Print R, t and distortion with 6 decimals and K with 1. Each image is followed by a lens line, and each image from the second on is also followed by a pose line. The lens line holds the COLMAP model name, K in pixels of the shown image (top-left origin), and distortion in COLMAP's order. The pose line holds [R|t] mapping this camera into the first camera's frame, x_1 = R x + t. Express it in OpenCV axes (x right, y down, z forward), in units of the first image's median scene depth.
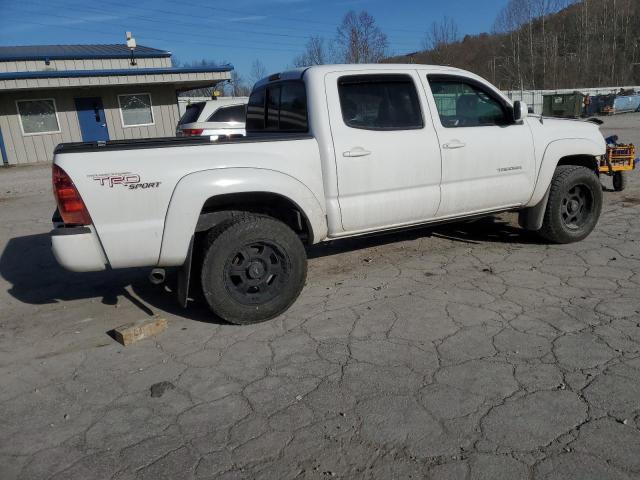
lens RADIAL K [[505.4, 0, 325.1], [0, 505.4, 240.8], [0, 0, 1]] dist [0.020361, 0.014300]
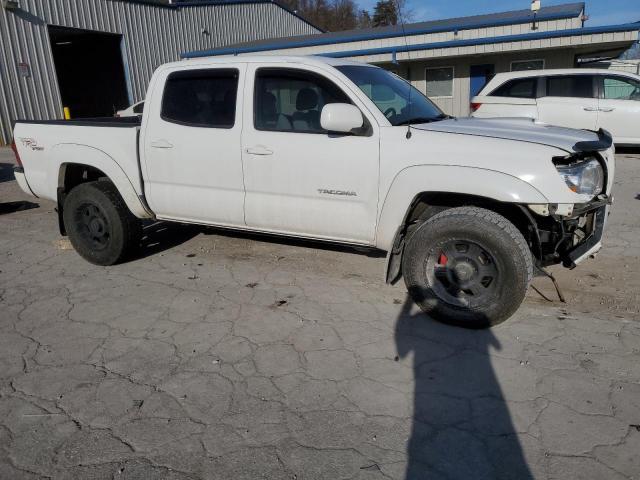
lens RADIAL K [[505.4, 0, 324.9], [0, 505.4, 239.4], [0, 0, 1]] dist [0.020361, 0.014300]
pose [[0.582859, 0.265824, -0.767863, 0.900583], [-0.210457, 0.962116, 0.173321, -0.189746], [0.784846, 0.060581, 0.616723, 0.486579]]
